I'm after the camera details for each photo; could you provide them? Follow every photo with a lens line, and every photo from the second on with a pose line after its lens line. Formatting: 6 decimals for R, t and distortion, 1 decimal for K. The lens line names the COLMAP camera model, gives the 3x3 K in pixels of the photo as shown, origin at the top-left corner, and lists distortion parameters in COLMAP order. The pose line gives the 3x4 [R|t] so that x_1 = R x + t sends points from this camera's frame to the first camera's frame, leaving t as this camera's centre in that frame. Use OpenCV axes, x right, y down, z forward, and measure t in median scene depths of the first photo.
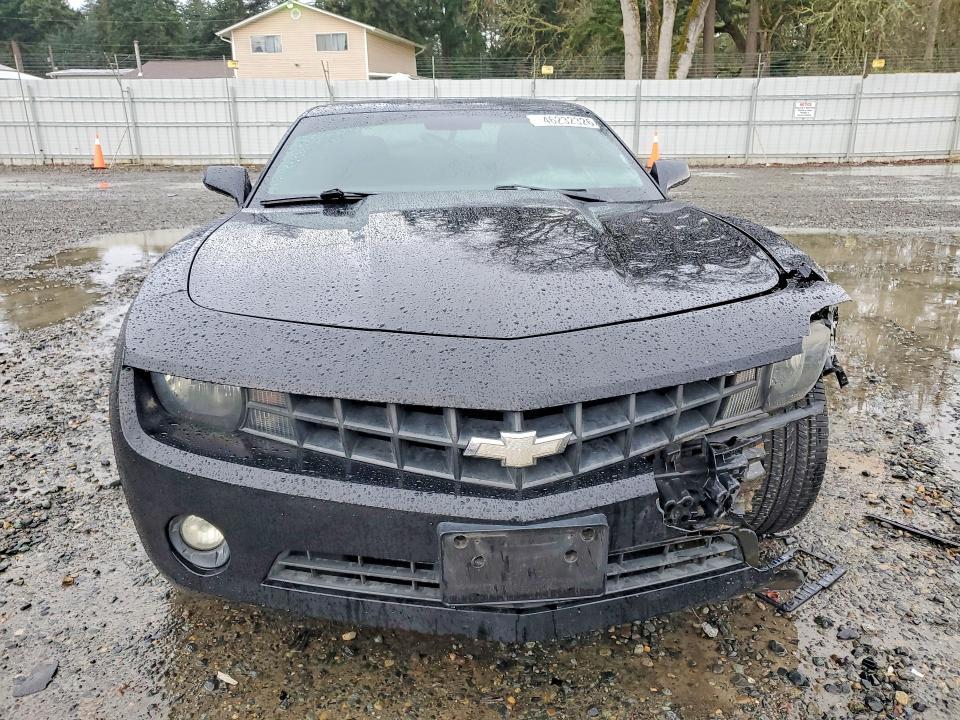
lens RADIAL K [[754.2, 0, 479.4], [0, 754.2, 363.4], [0, 0, 1]] dist [0.003093, -0.002406]
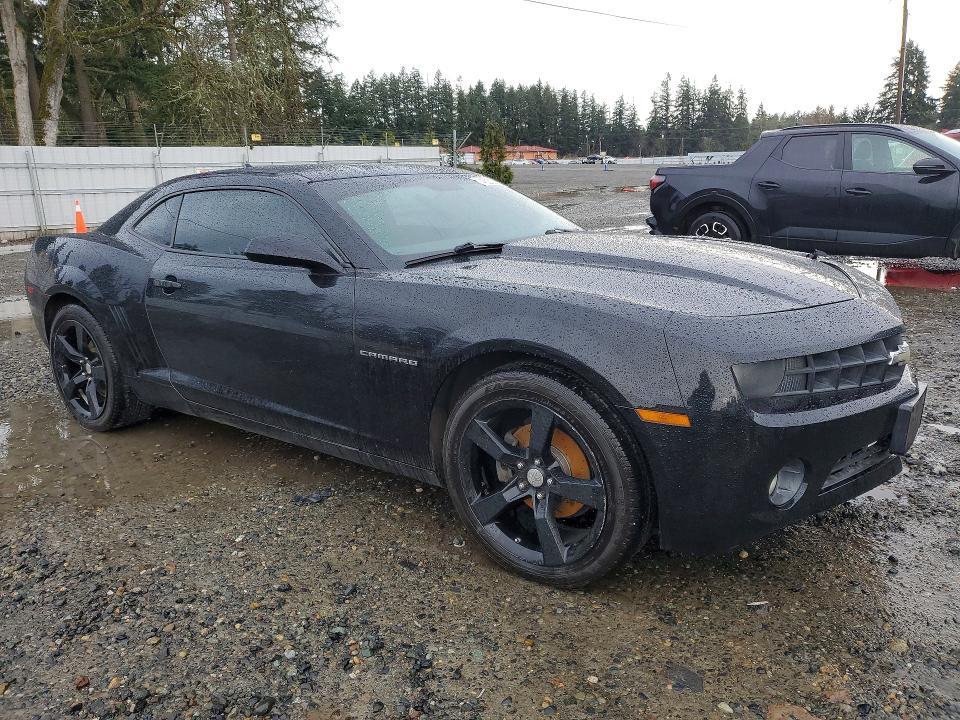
lens RADIAL K [[754.2, 0, 480.8], [0, 754.2, 358.0], [0, 0, 1]] dist [0.003093, -0.002406]
pose [[0.652455, -0.182869, 0.735433, -0.152688], [0.248440, 0.968432, 0.020397, -0.012688], [-0.715947, 0.169403, 0.677290, 0.040565]]
